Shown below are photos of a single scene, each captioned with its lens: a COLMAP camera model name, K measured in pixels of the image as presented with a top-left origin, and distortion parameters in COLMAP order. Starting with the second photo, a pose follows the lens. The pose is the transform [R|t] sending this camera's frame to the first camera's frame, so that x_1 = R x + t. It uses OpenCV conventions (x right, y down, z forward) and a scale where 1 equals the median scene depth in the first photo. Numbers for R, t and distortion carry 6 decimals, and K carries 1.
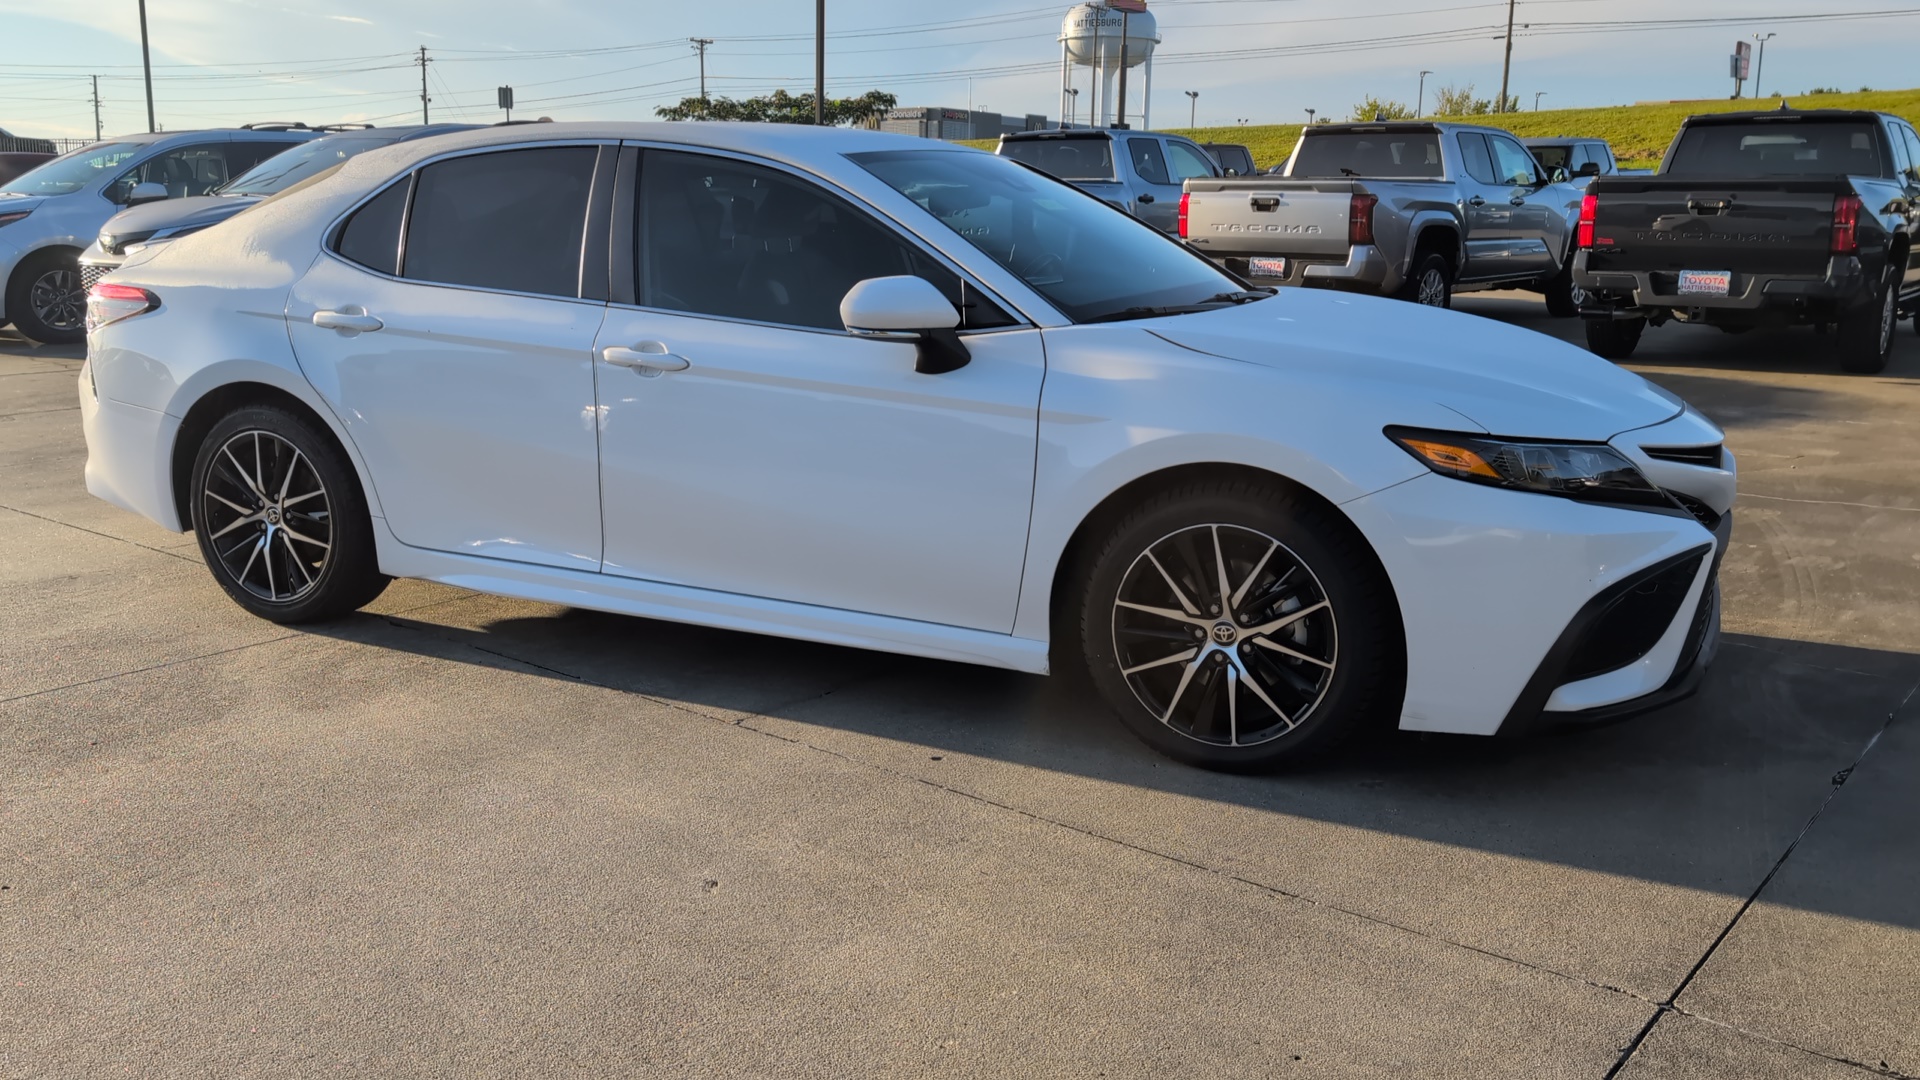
lens RADIAL K [[1586.6, 0, 961.9], [0, 1586.6, 593.8], [0, 0, 1]] dist [0.428108, -0.988321]
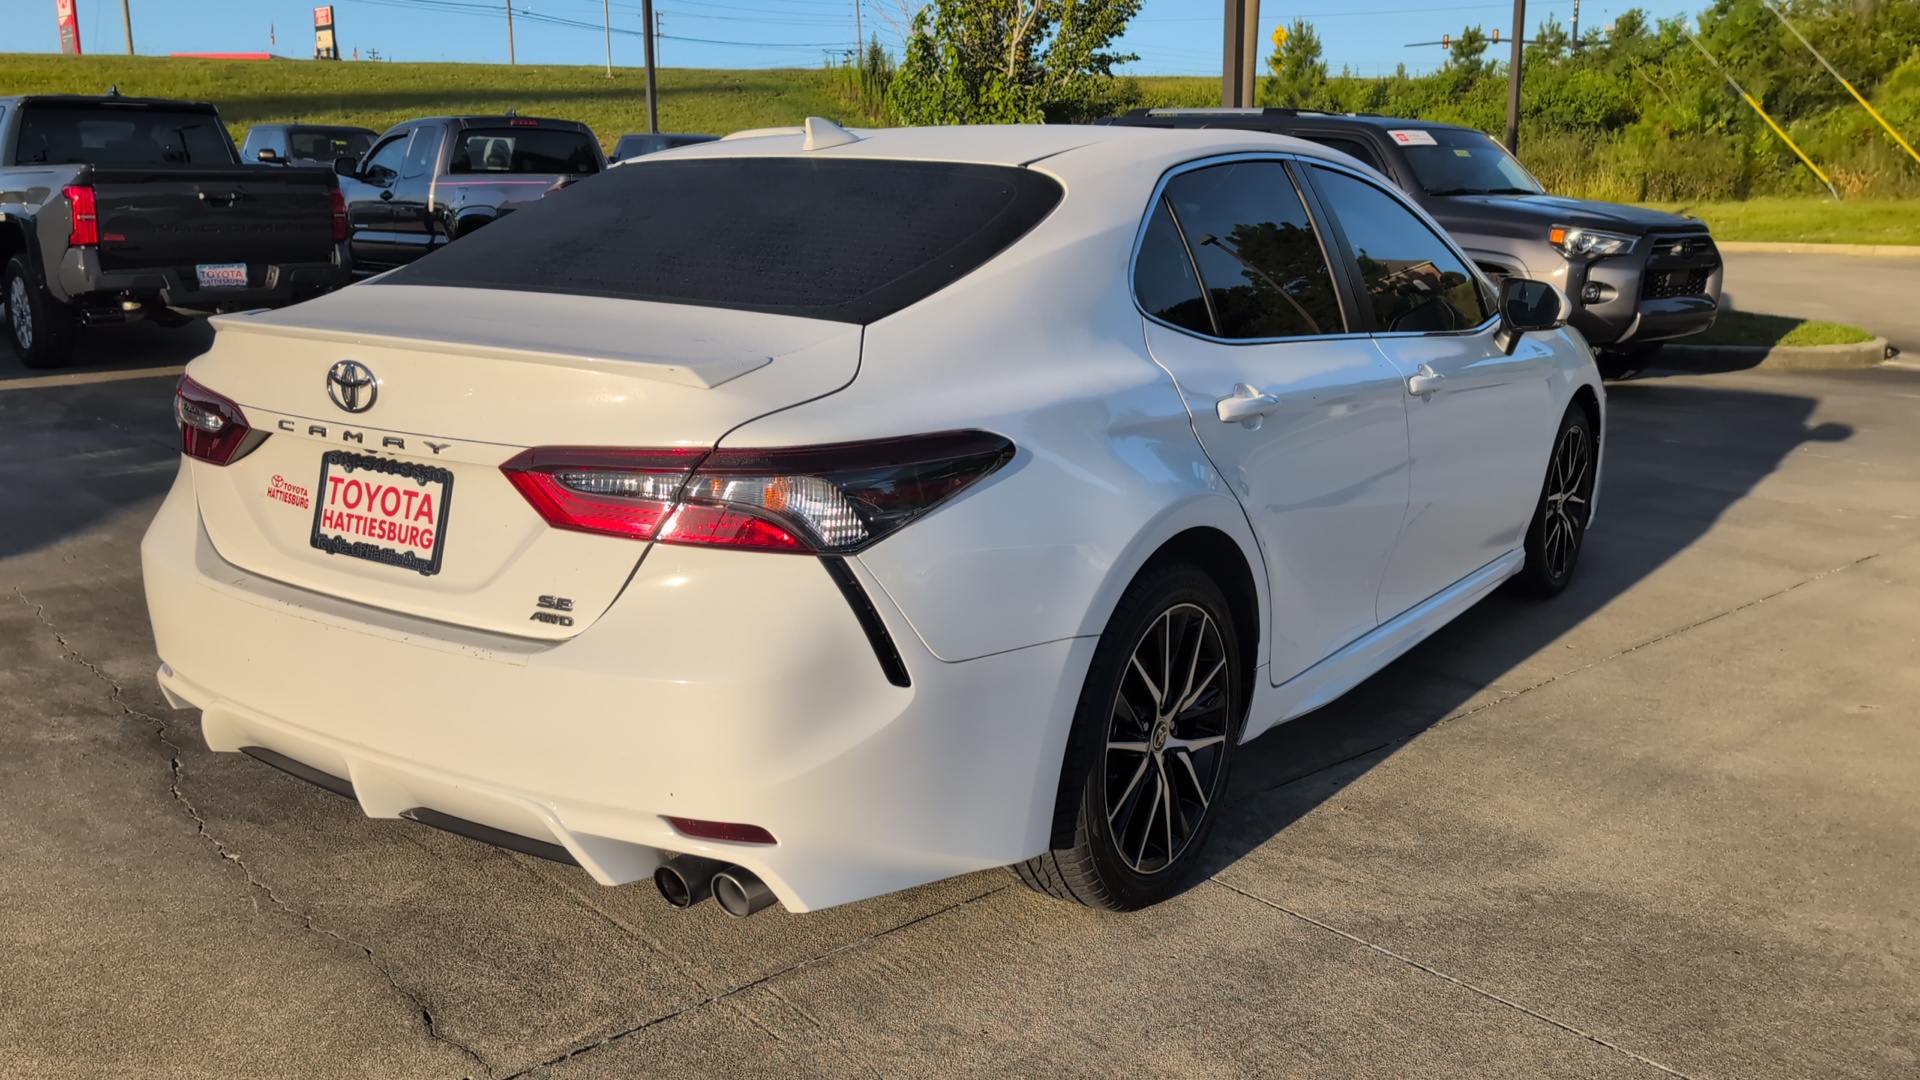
lens RADIAL K [[1603.3, 0, 964.2], [0, 1603.3, 574.5], [0, 0, 1]] dist [0.038973, -0.066480]
pose [[0.127226, -0.235613, 0.963483, -1.030560], [0.224039, 0.953099, 0.203489, -0.254647], [-0.966240, 0.189969, 0.174046, 0.978155]]
